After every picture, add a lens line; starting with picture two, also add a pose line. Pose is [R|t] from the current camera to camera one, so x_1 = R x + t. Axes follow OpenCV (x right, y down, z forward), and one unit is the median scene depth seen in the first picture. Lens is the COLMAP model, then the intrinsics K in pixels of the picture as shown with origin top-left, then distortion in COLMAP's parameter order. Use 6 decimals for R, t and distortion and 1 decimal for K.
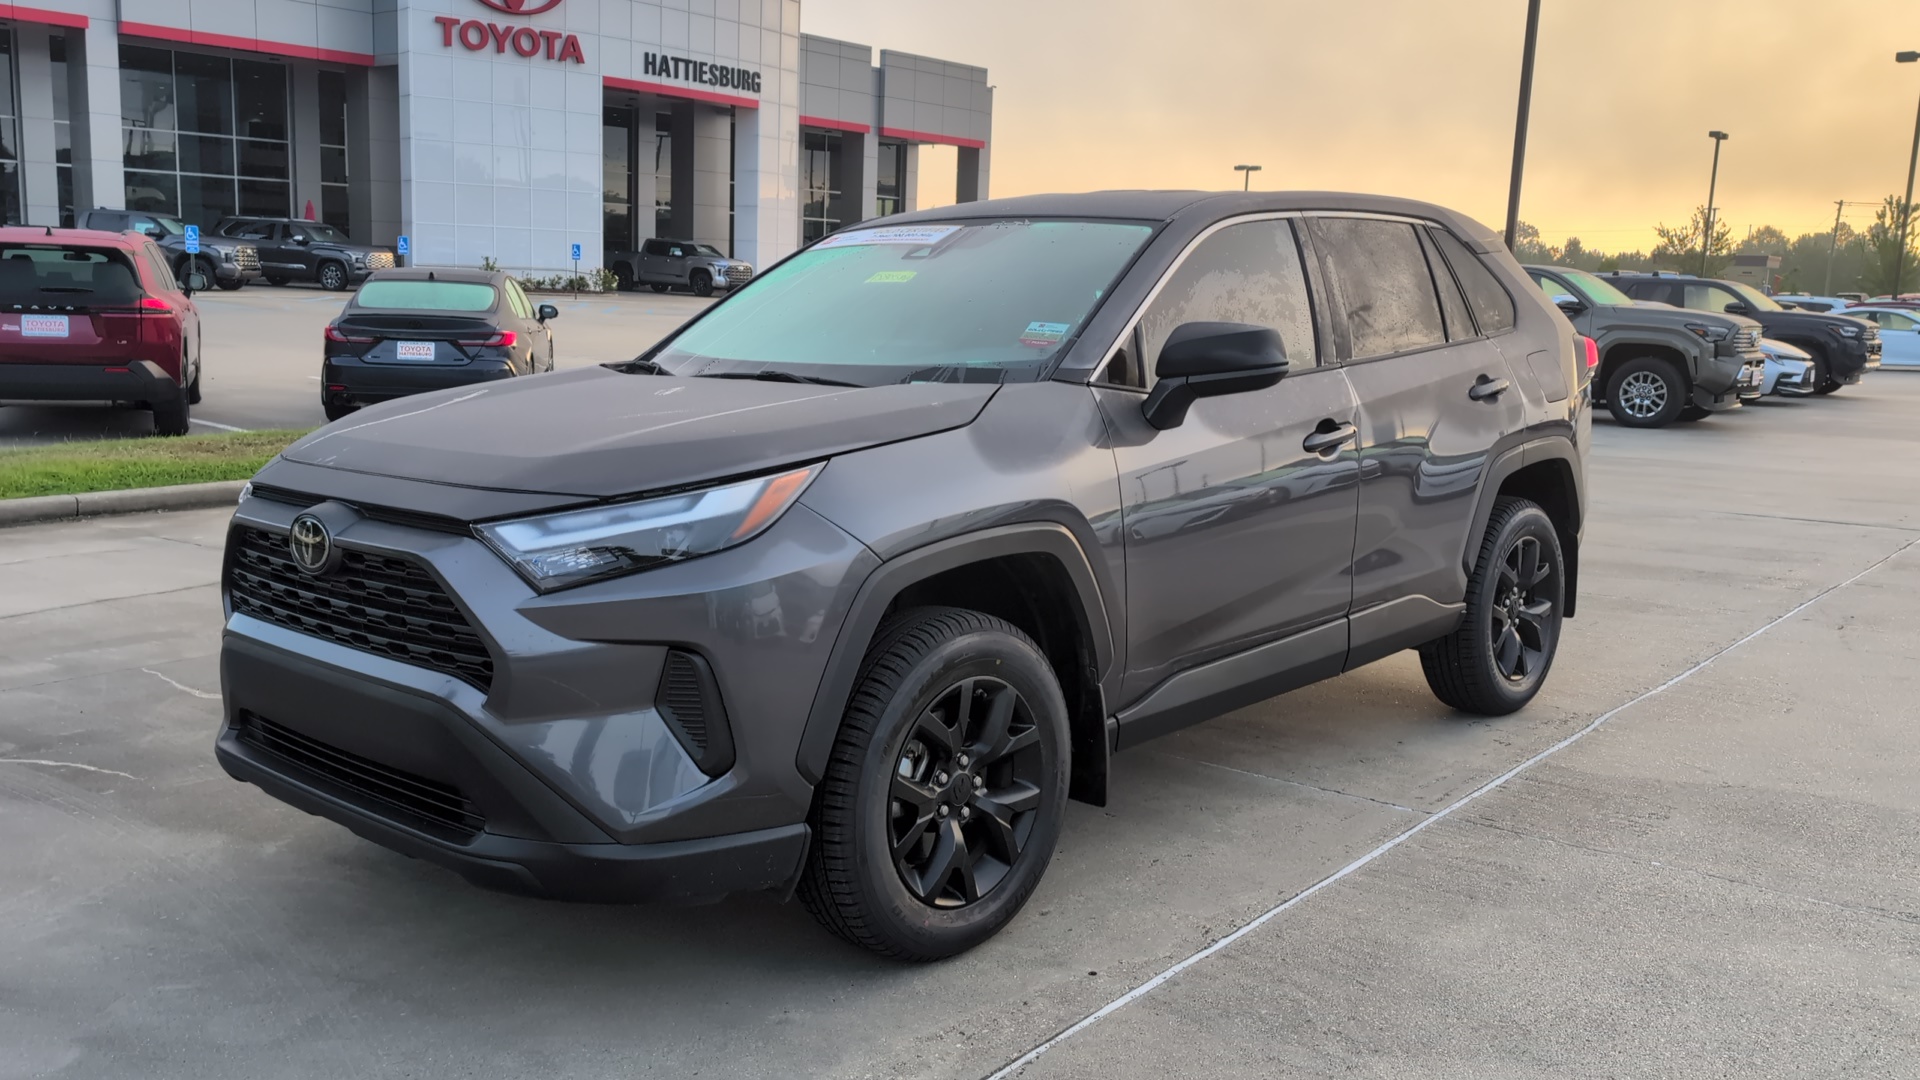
lens RADIAL K [[1608.8, 0, 944.5], [0, 1608.8, 548.7], [0, 0, 1]] dist [0.026784, -0.021024]
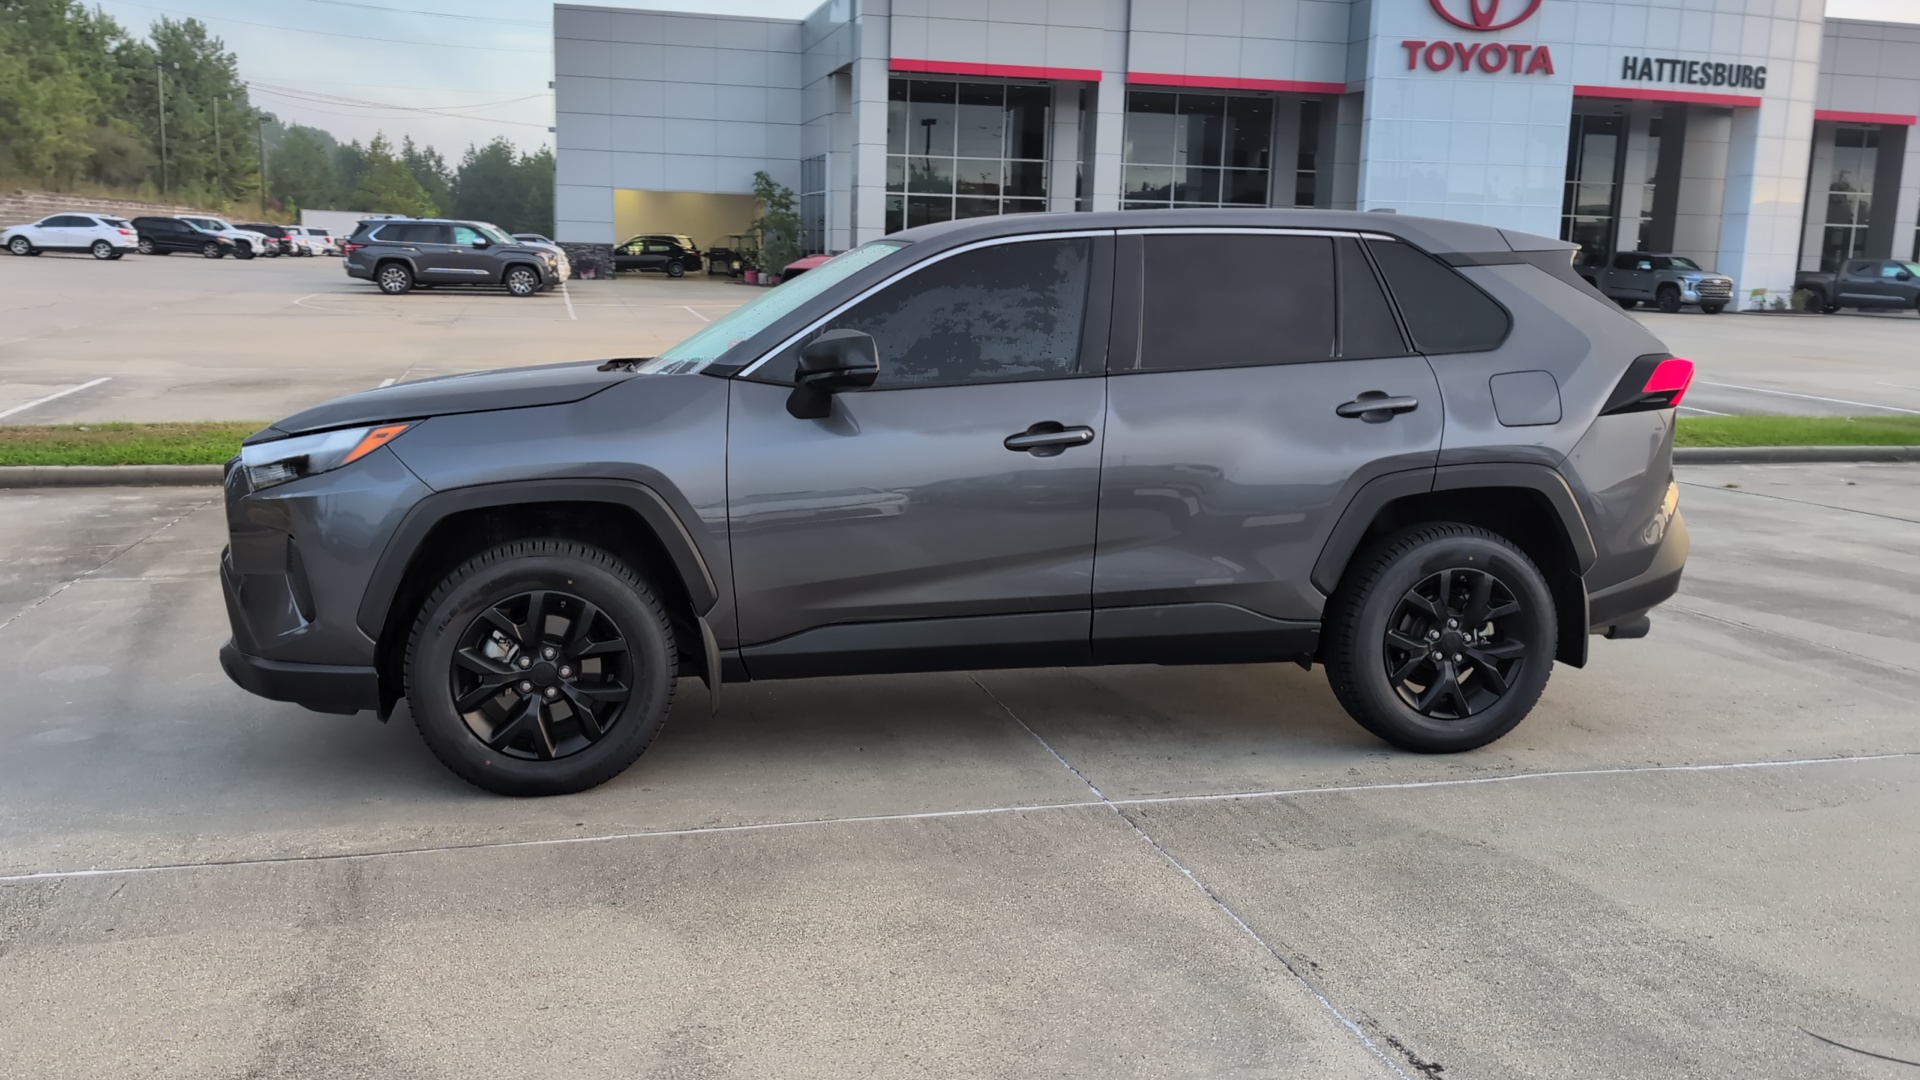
lens RADIAL K [[1608.8, 0, 951.8], [0, 1608.8, 537.5], [0, 0, 1]] dist [0.026784, -0.021024]
pose [[0.810084, 0.087892, -0.579689, 0.075641], [-0.097381, 0.995137, 0.014796, -0.001115], [0.578171, 0.044465, 0.814703, 0.007258]]
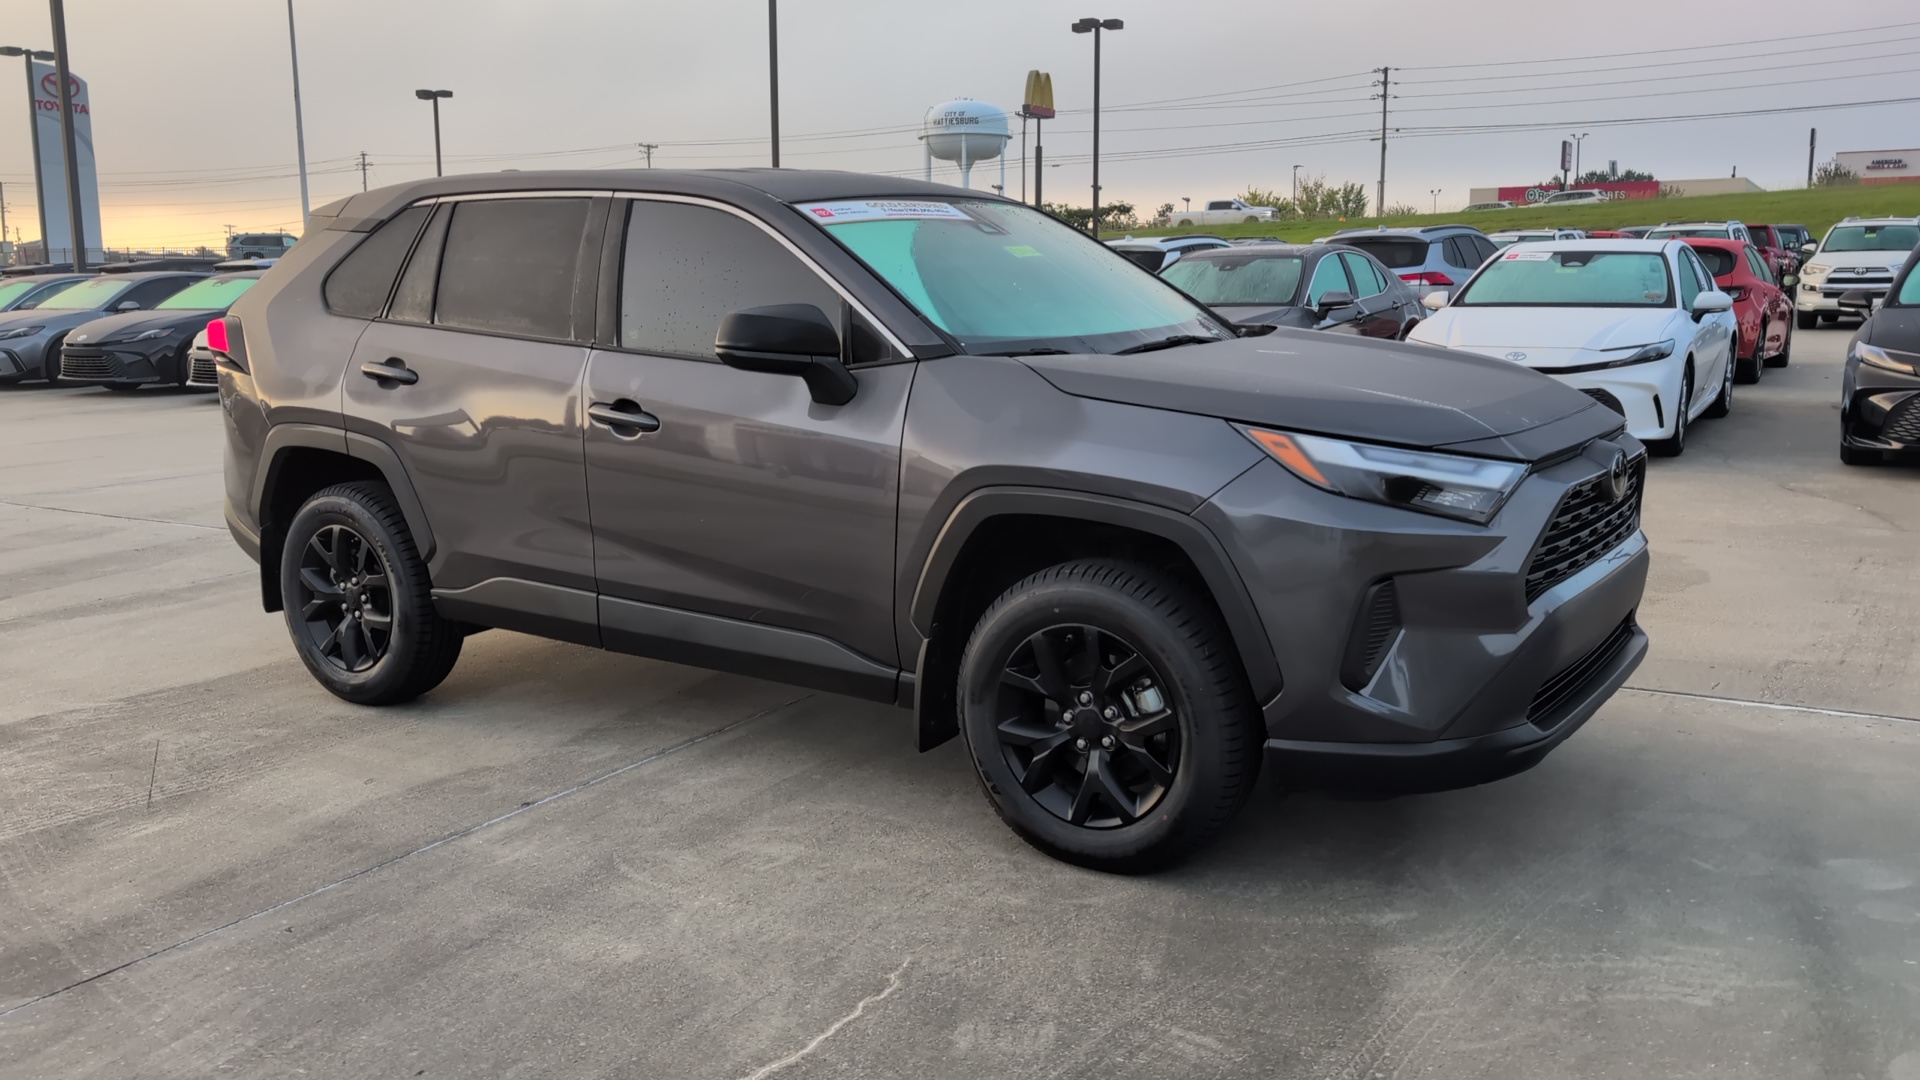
lens RADIAL K [[1608.8, 0, 965.5], [0, 1608.8, 542.5], [0, 0, 1]] dist [0.026784, -0.021024]
pose [[-0.141862, -0.181322, 0.973138, -0.102938], [0.172564, 0.963497, 0.204681, -0.019408], [-0.974729, 0.196966, -0.105394, 0.110173]]
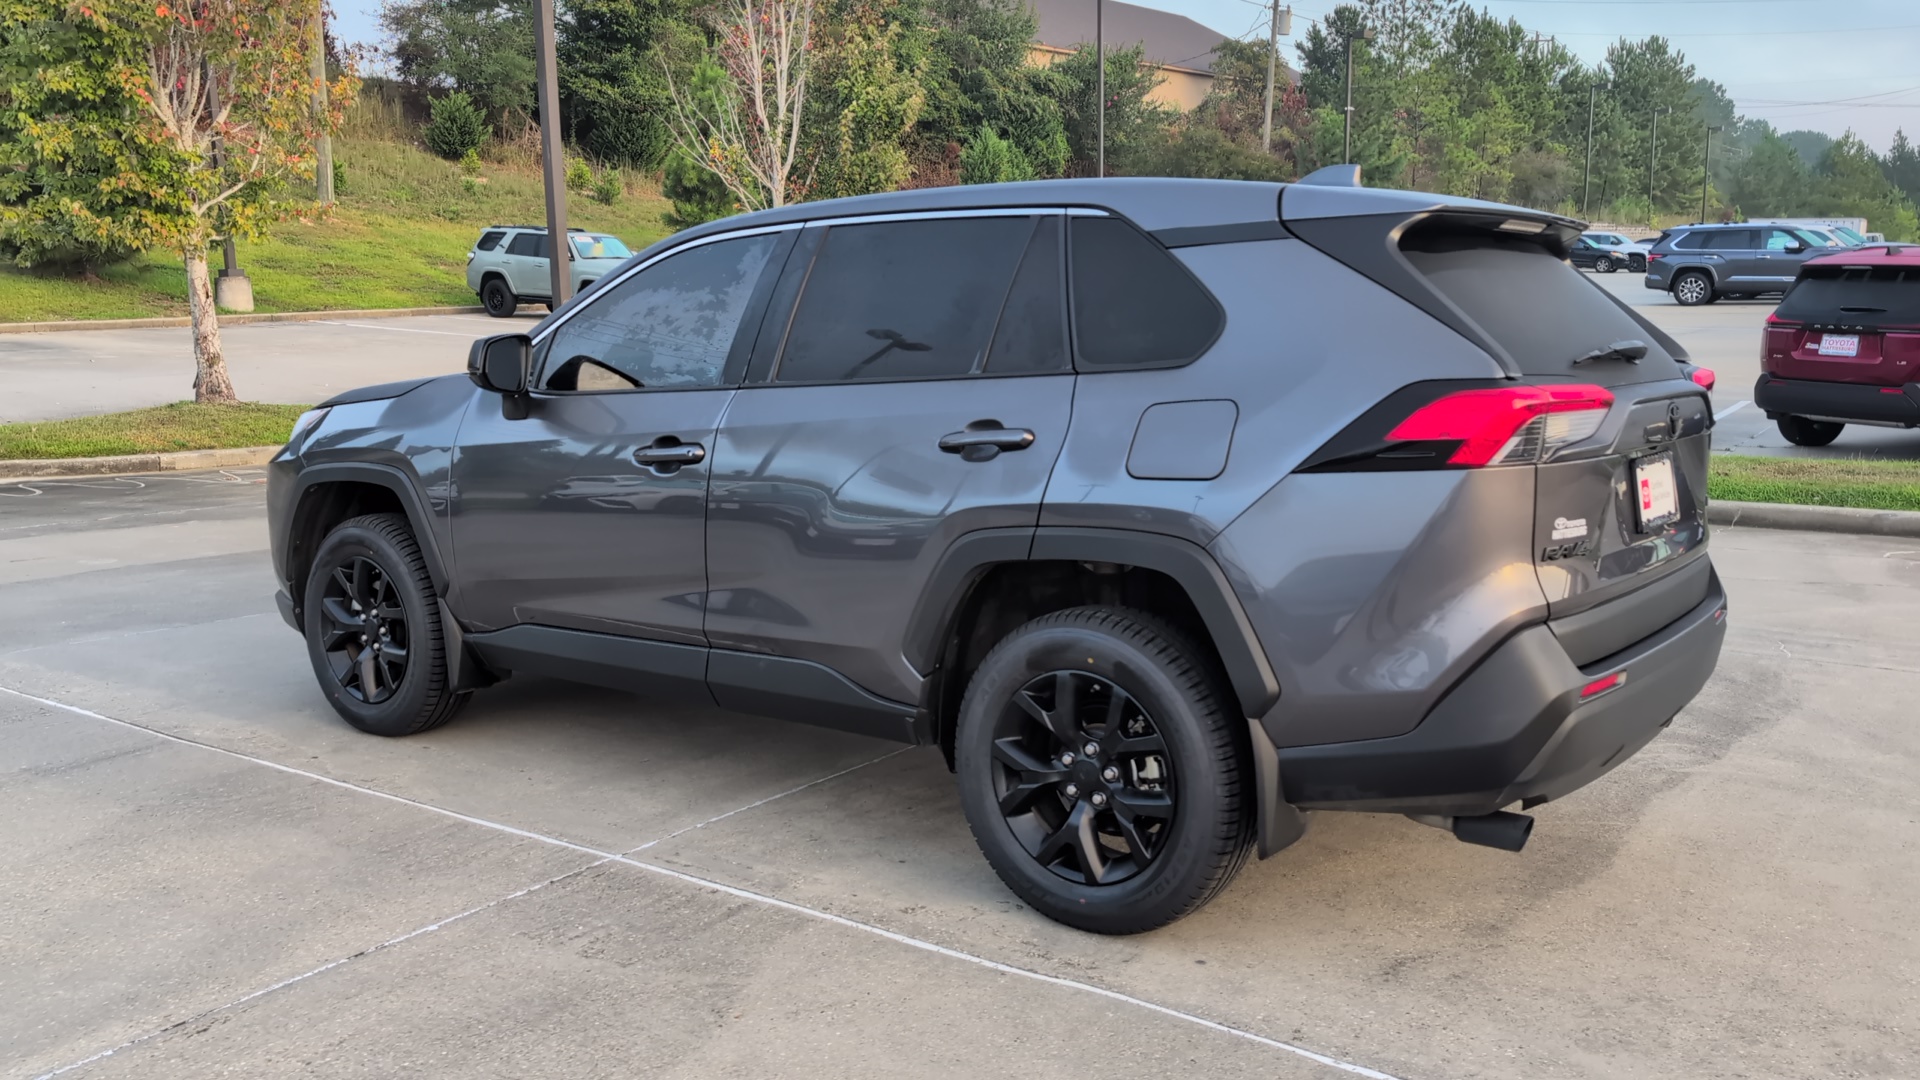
lens RADIAL K [[1608.8, 0, 960.6], [0, 1608.8, 536.6], [0, 0, 1]] dist [0.026784, -0.021024]
pose [[0.092133, 0.134389, -0.986636, 0.114768], [-0.154004, 0.980851, 0.119220, -0.015287], [0.983765, 0.140962, 0.111066, 0.099062]]
